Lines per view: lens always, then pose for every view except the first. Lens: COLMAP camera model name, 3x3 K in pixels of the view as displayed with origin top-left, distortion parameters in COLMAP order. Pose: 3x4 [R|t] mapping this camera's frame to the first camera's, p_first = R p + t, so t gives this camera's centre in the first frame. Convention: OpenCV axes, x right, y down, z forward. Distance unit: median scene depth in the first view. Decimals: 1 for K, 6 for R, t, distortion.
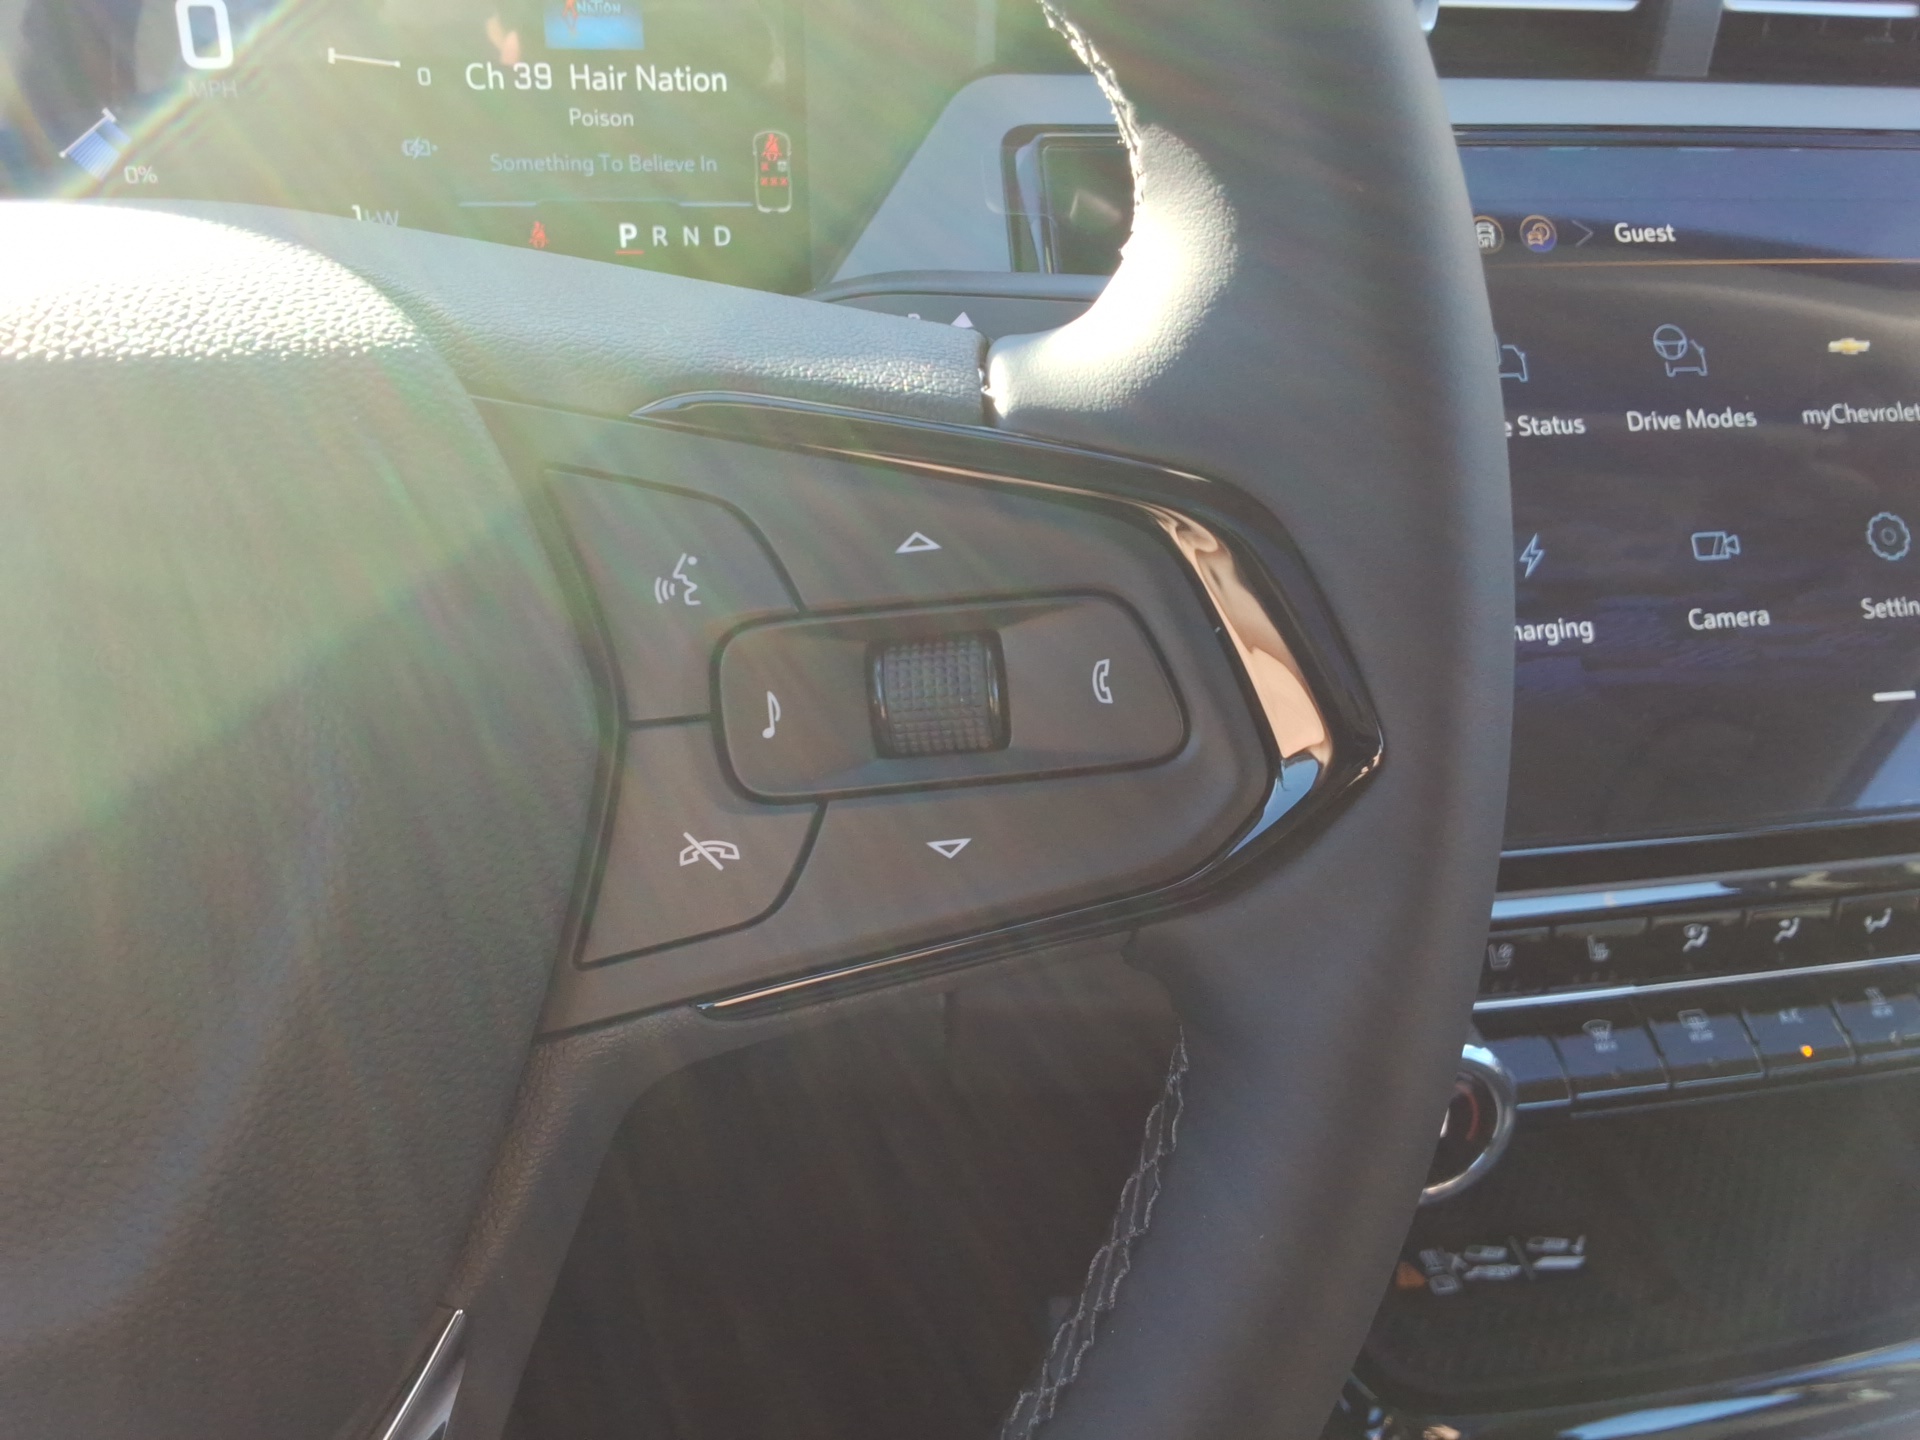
lens RADIAL K [[1565.1, 0, 986.6], [0, 1565.1, 662.3], [0, 0, 1]] dist [0.108332, -0.164894]
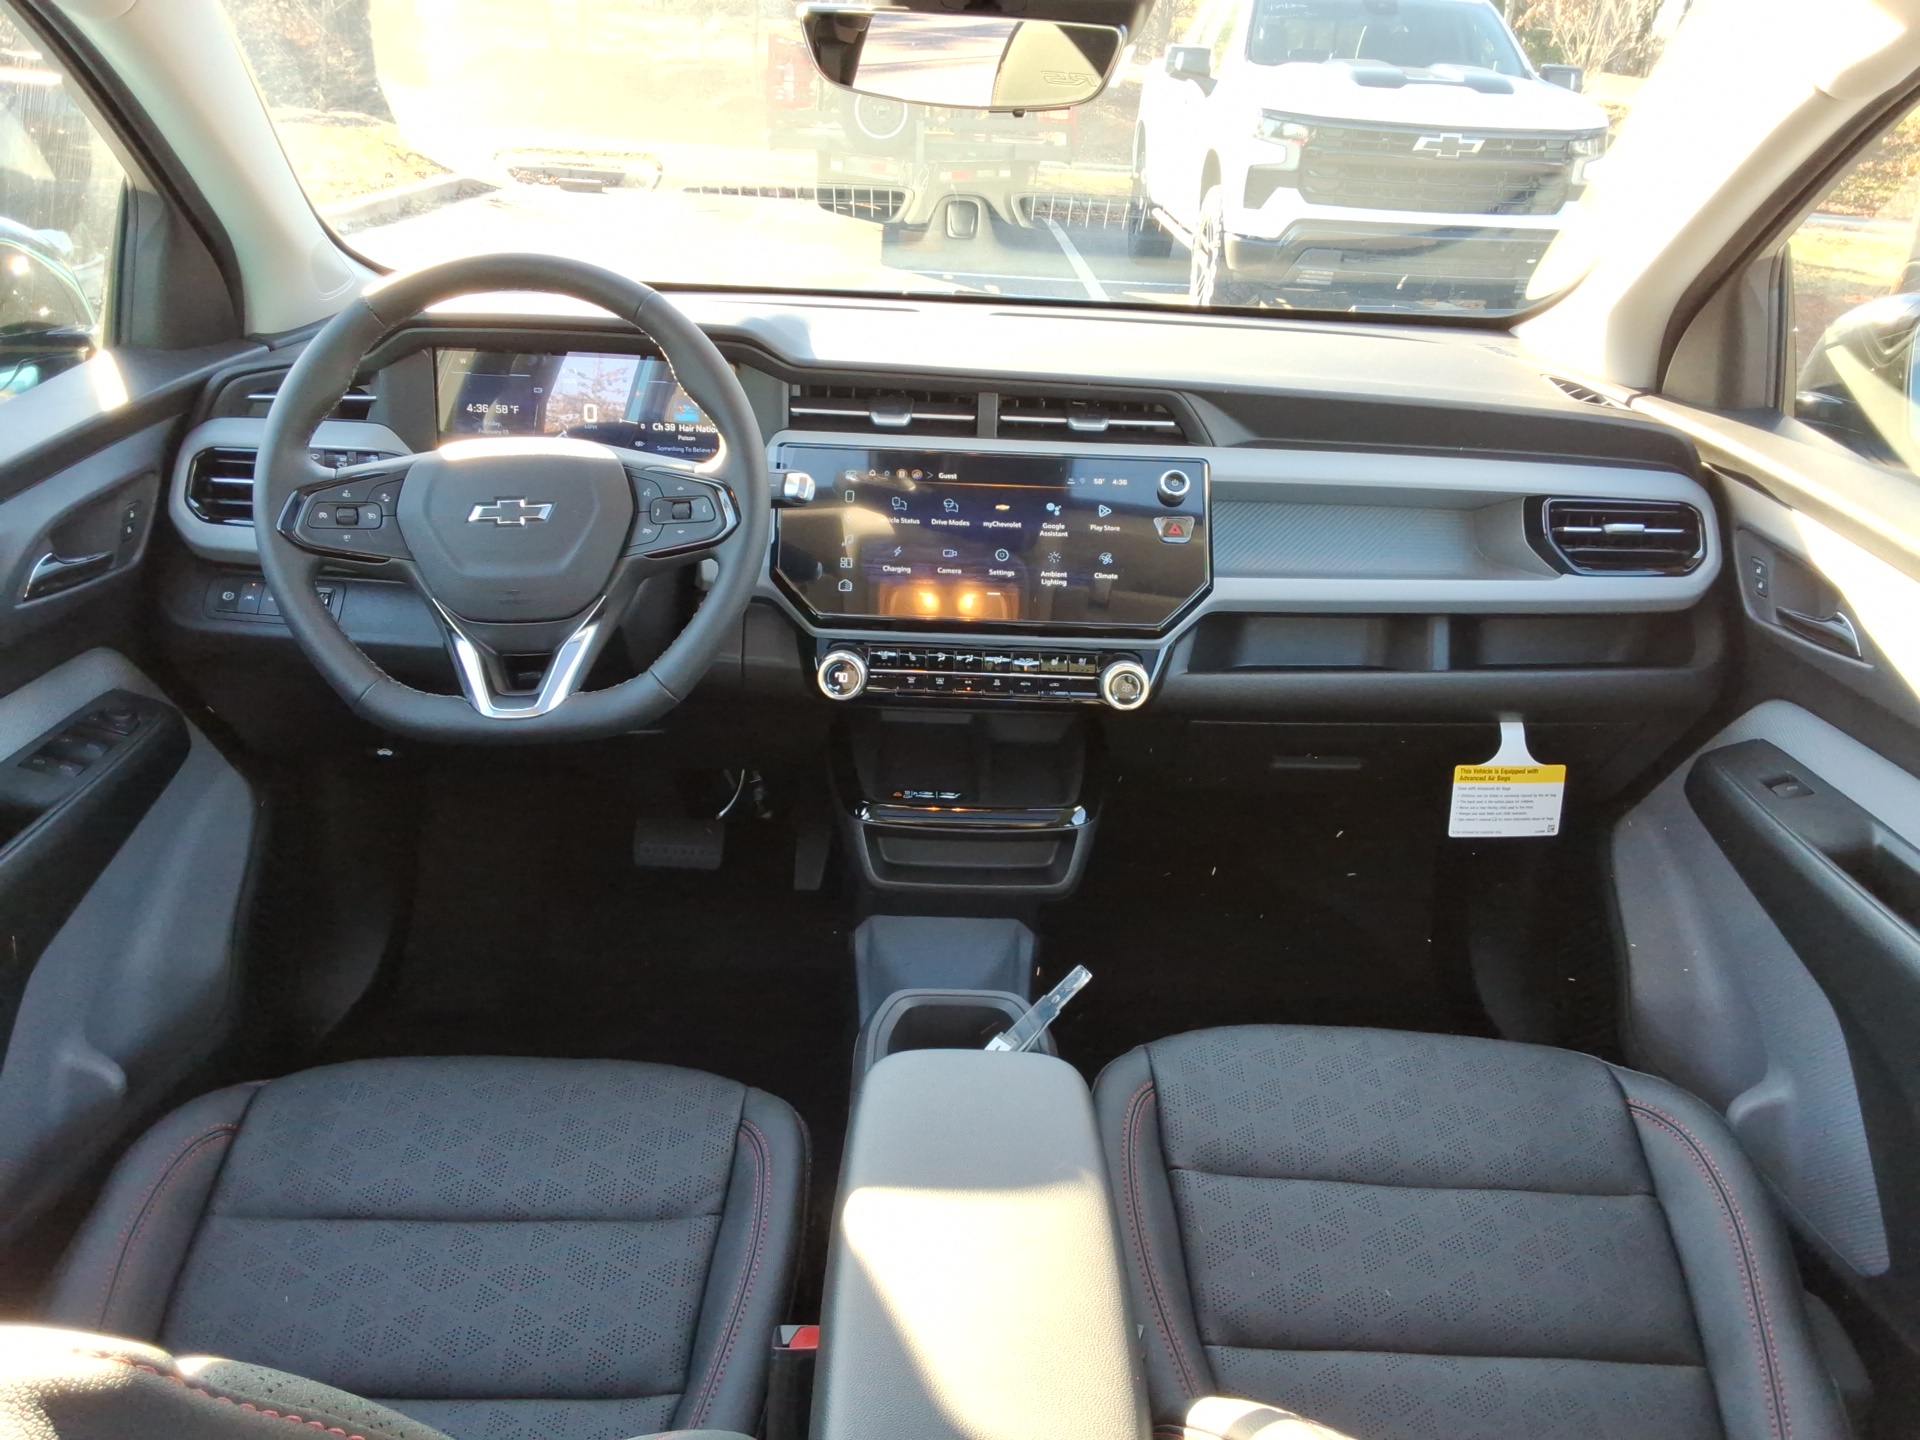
lens RADIAL K [[1565.1, 0, 993.1], [0, 1565.1, 697.0], [0, 0, 1]] dist [0.108332, -0.164894]
pose [[0.985232, 0.054054, -0.162469, 1.153799], [-0.084466, 0.978806, -0.186558, 0.928173], [0.148941, 0.197526, 0.968917, -2.483485]]
